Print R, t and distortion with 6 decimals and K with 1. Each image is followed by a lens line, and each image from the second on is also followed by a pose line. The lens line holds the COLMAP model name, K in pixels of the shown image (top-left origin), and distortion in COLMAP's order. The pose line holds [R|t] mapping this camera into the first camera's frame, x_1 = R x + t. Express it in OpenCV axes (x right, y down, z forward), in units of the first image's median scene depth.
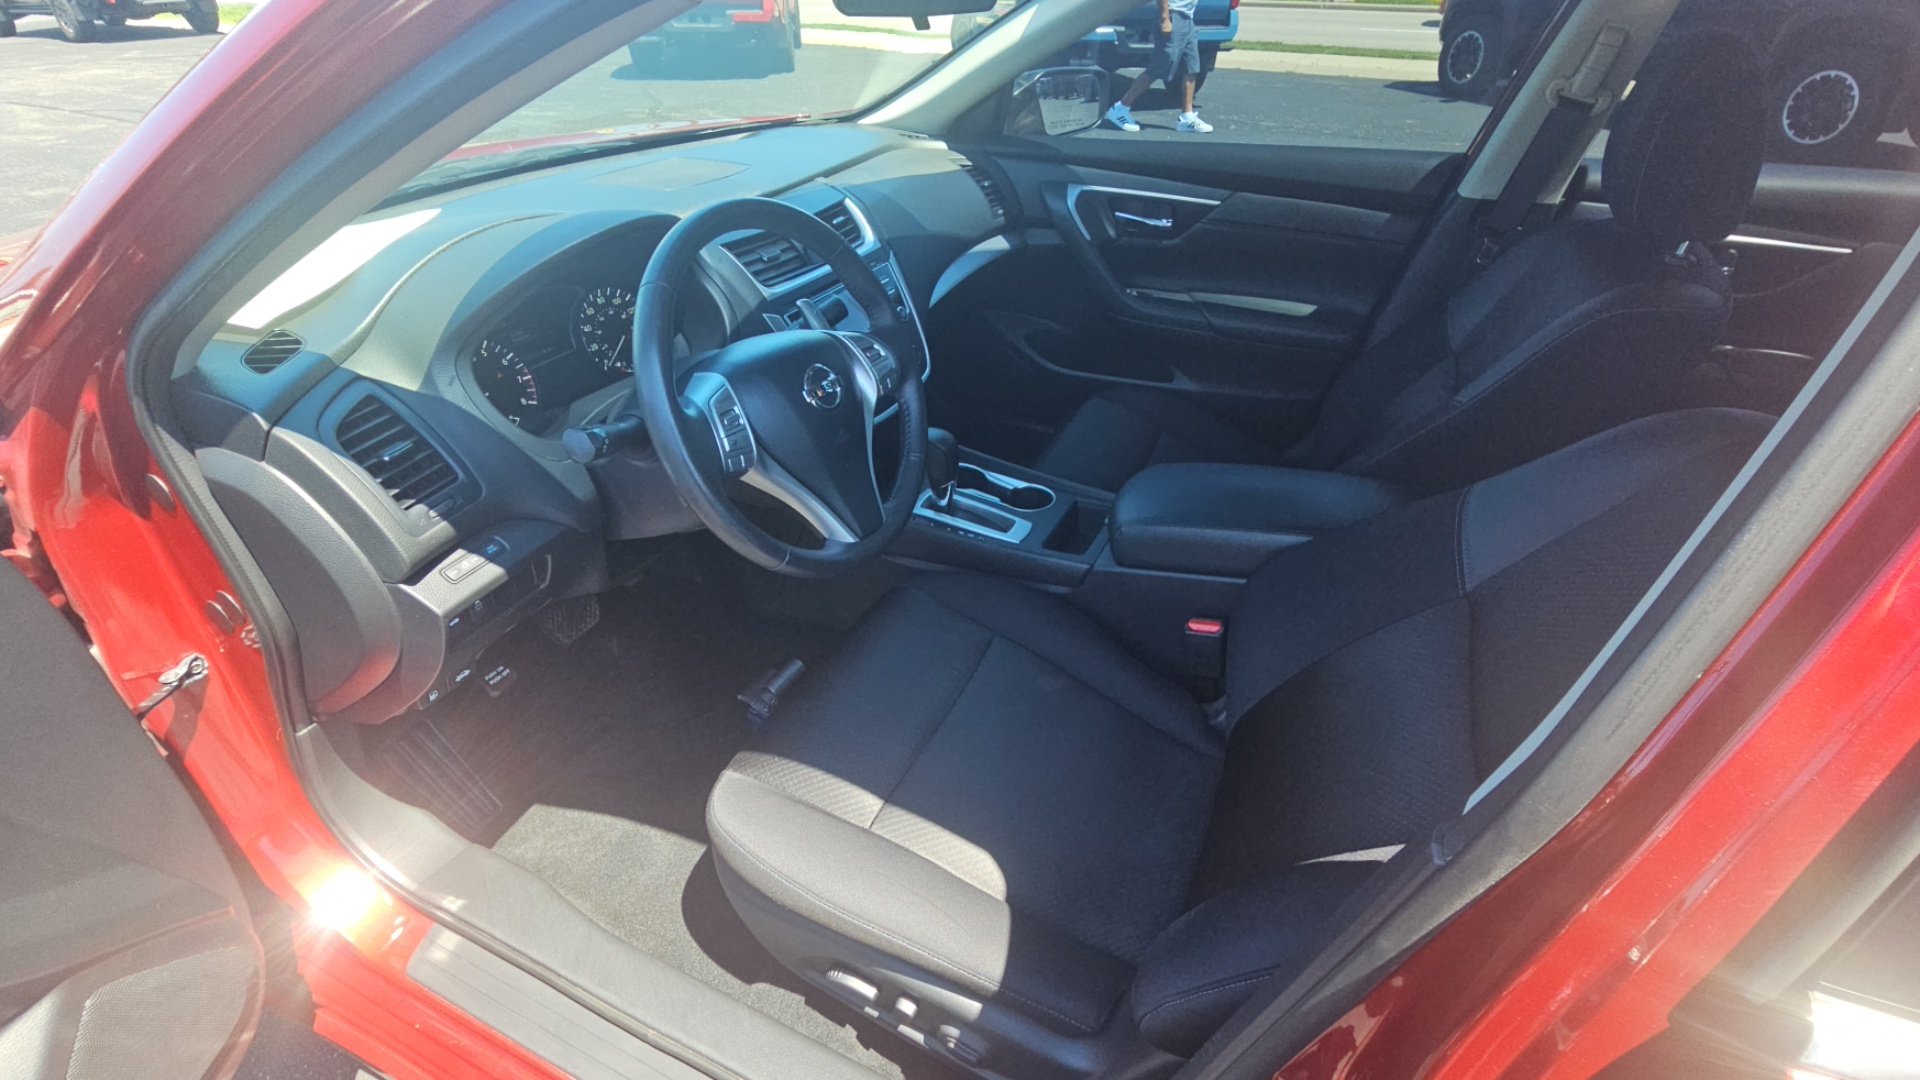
lens RADIAL K [[857.5, 0, 978.5], [0, 857.5, 543.8], [0, 0, 1]] dist [0.008995, -0.007638]
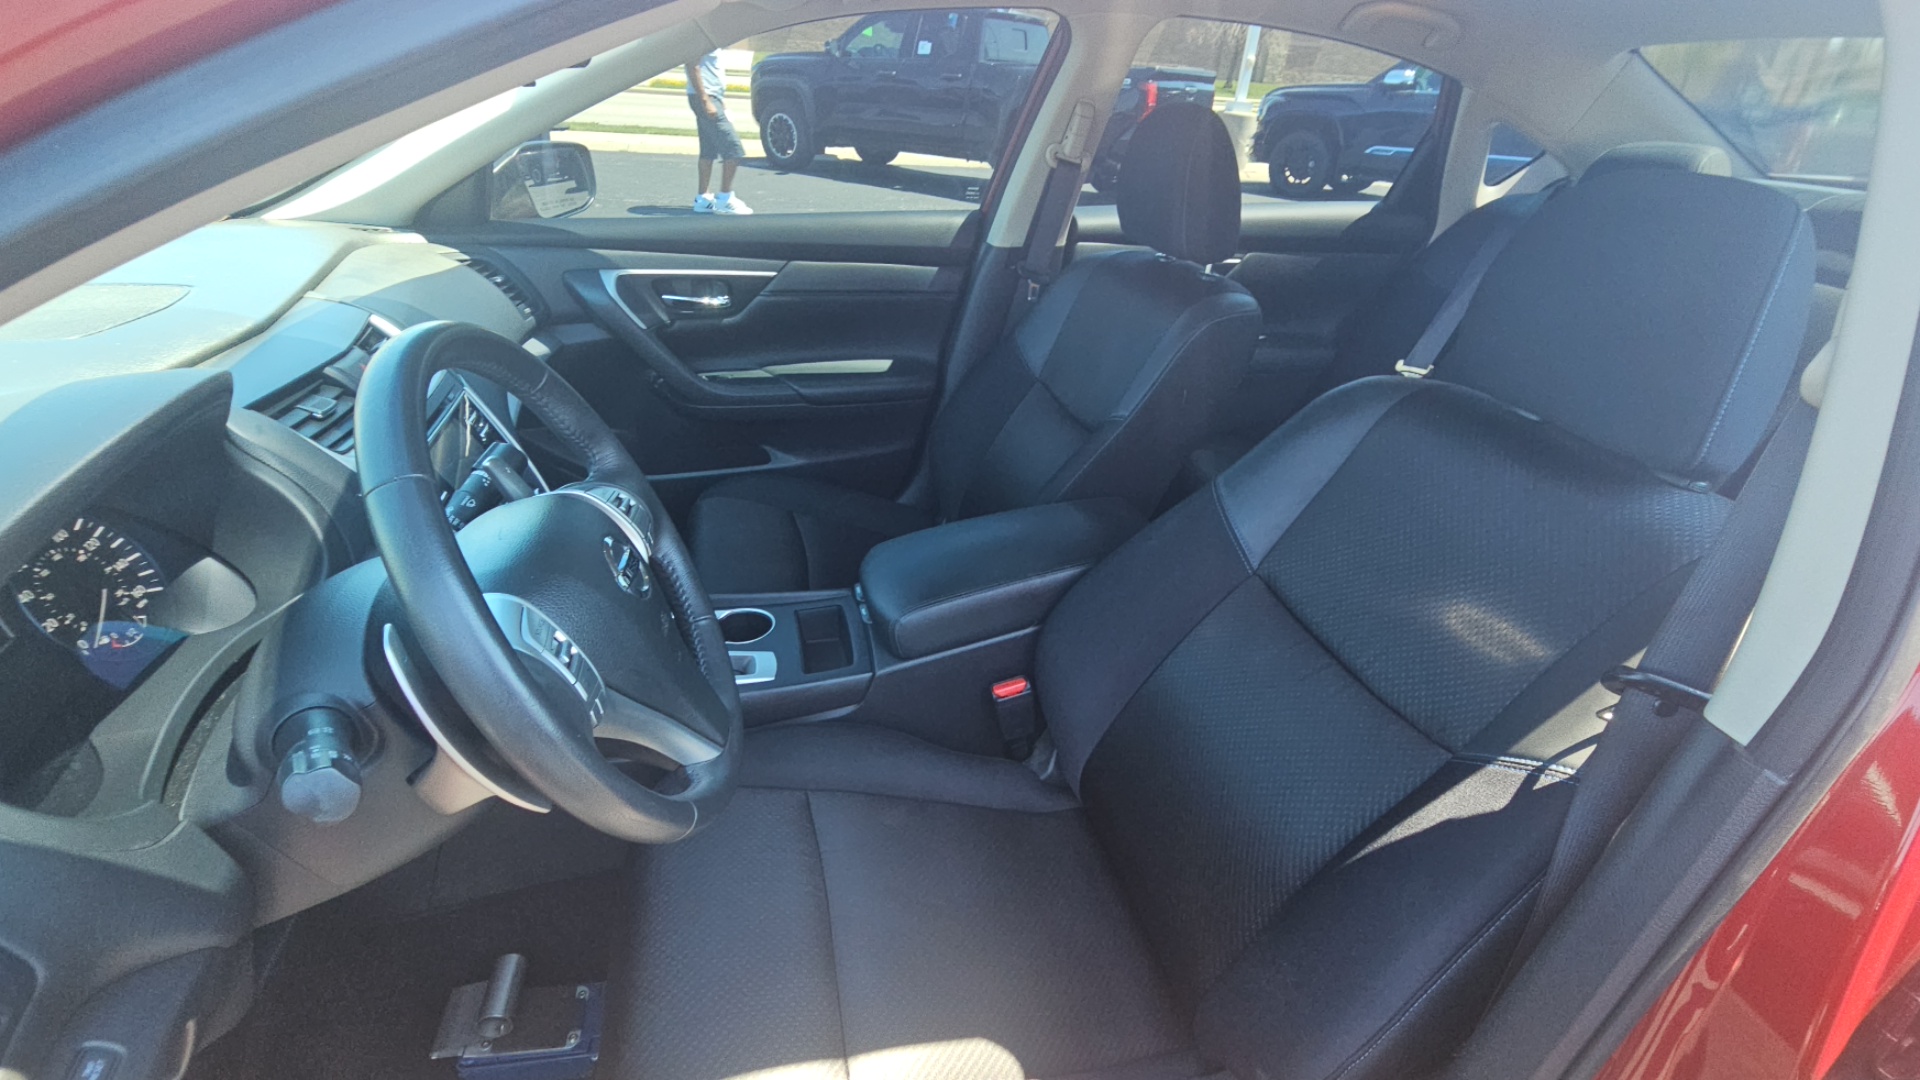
lens RADIAL K [[857.5, 0, 977.1], [0, 857.5, 542.6], [0, 0, 1]] dist [0.008995, -0.007638]
pose [[0.769244, -0.277657, 0.575474, -0.178774], [0.319992, 0.946971, 0.029160, -0.063996], [-0.553054, 0.161716, 0.817300, 0.129915]]
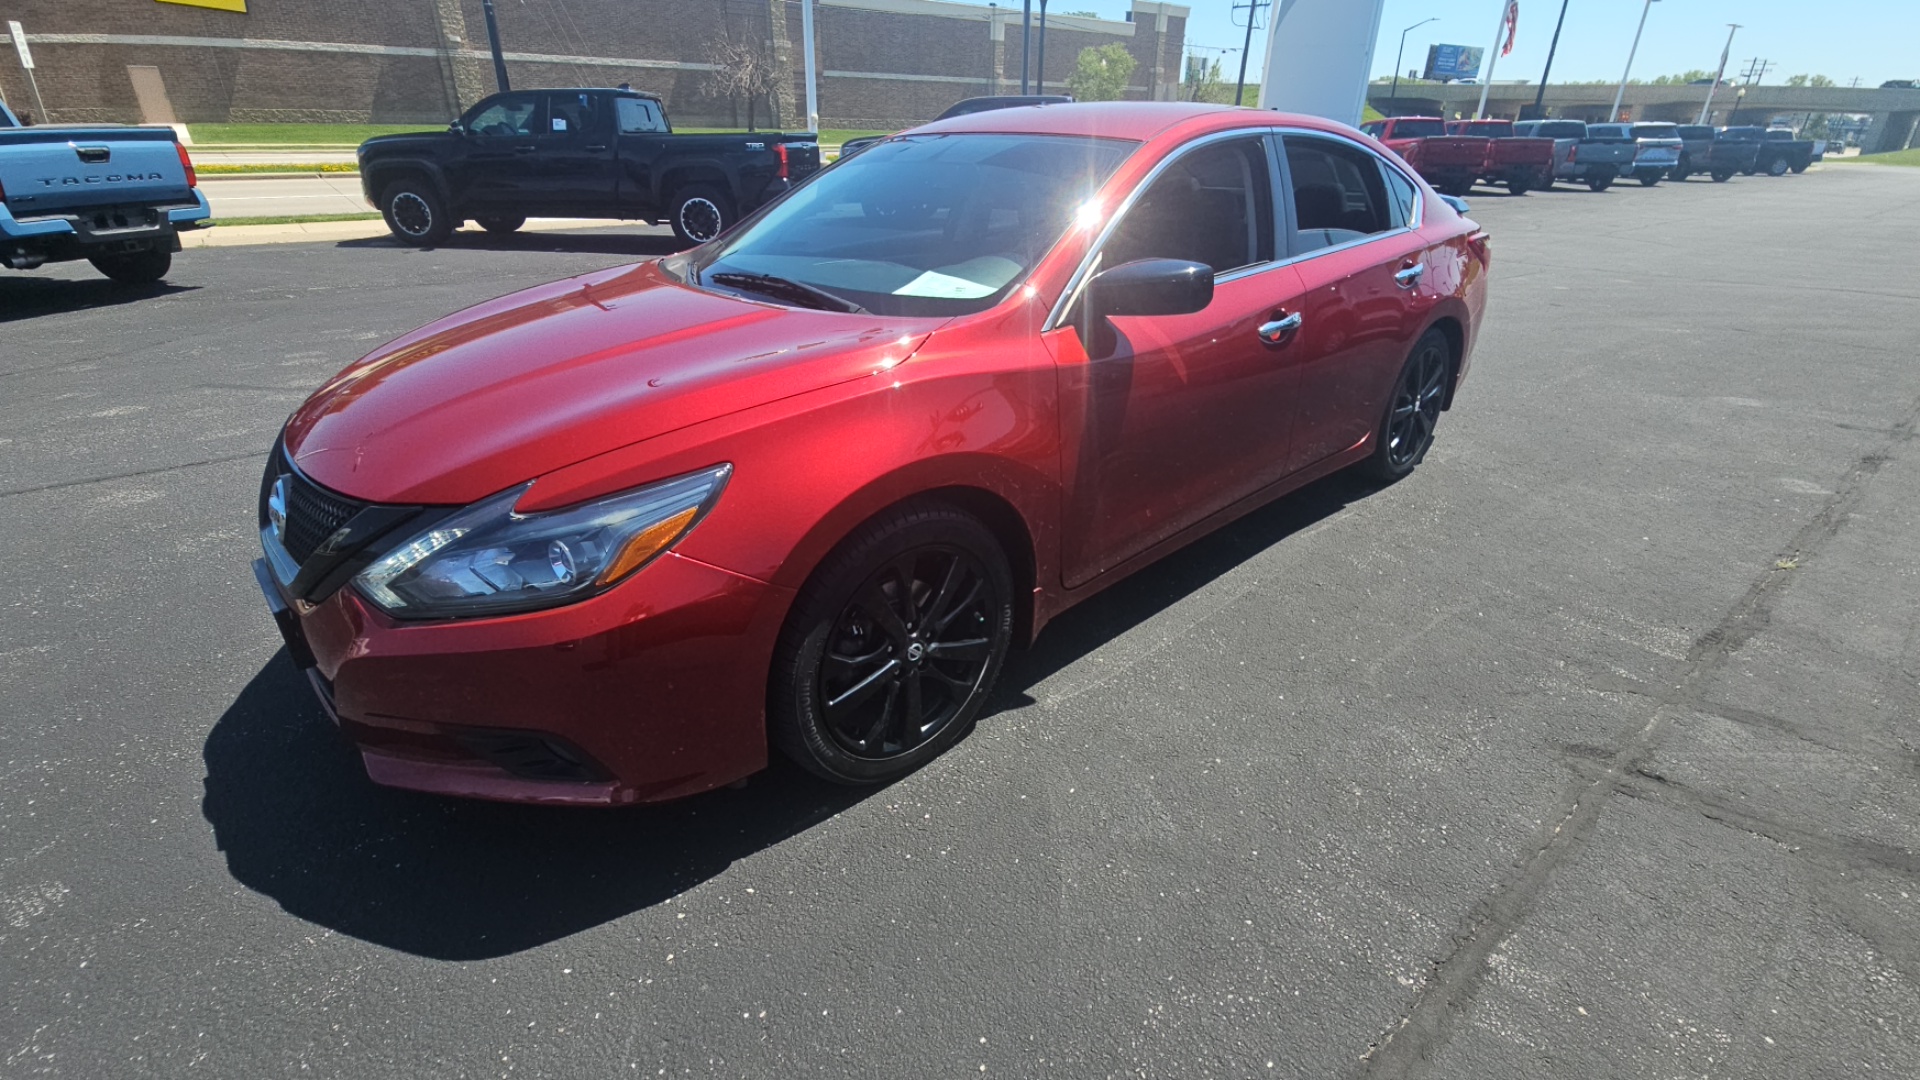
lens RADIAL K [[857.5, 0, 980.0], [0, 857.5, 537.6], [0, 0, 1]] dist [0.008995, -0.007638]
pose [[0.359320, -0.402521, 0.841942, -1.587473], [0.522325, 0.834387, 0.175994, -0.074525], [-0.773347, 0.376530, 0.510059, -0.018182]]
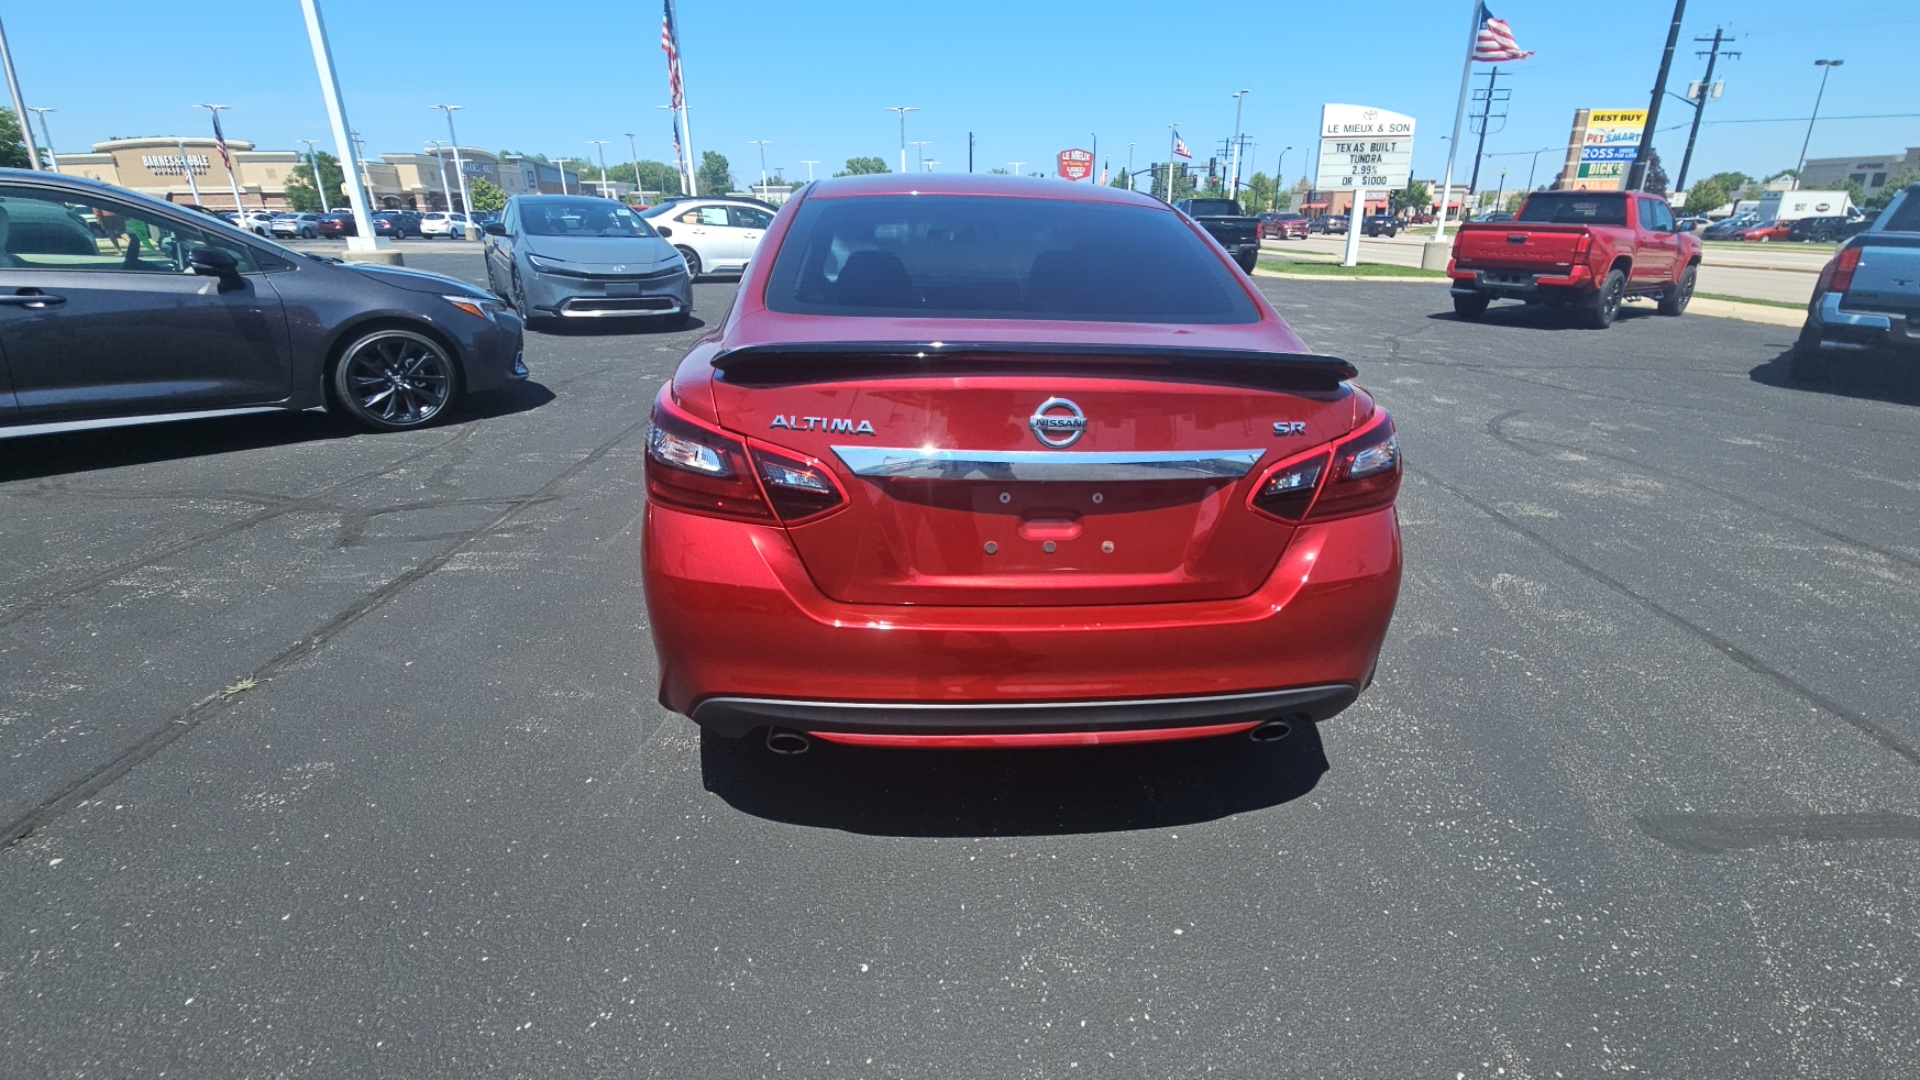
lens RADIAL K [[857.5, 0, 979.9], [0, 857.5, 546.0], [0, 0, 1]] dist [0.008995, -0.007638]
pose [[0.502458, 0.310439, -0.806947, 2.192550], [-0.500941, 0.865228, 0.020942, 0.291446], [0.704694, 0.393711, 0.590252, -0.450773]]
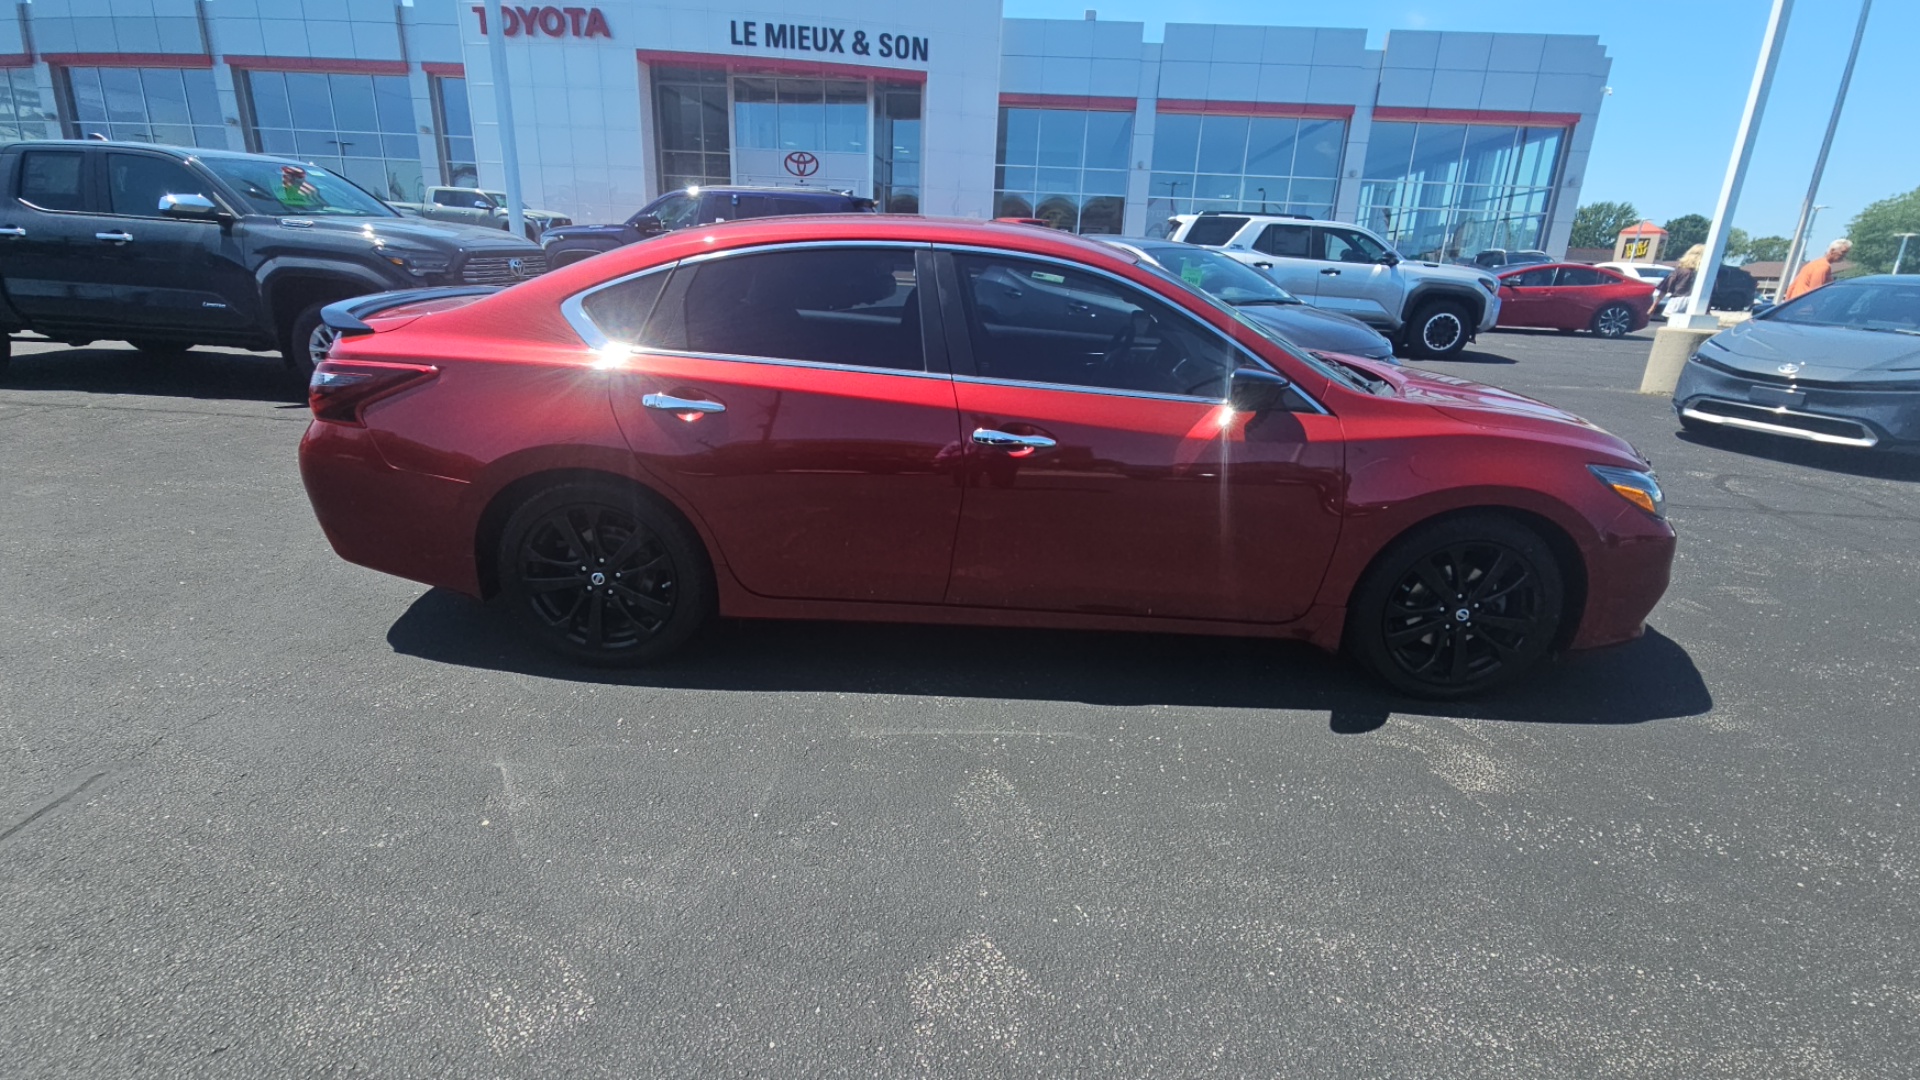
lens RADIAL K [[857.5, 0, 975.6], [0, 857.5, 543.2], [0, 0, 1]] dist [0.008995, -0.007638]
pose [[-0.912390, 0.090352, -0.399225, 1.127074], [-0.270854, 0.597994, 0.754348, -1.366882], [0.306891, 0.796391, -0.521132, 1.888429]]
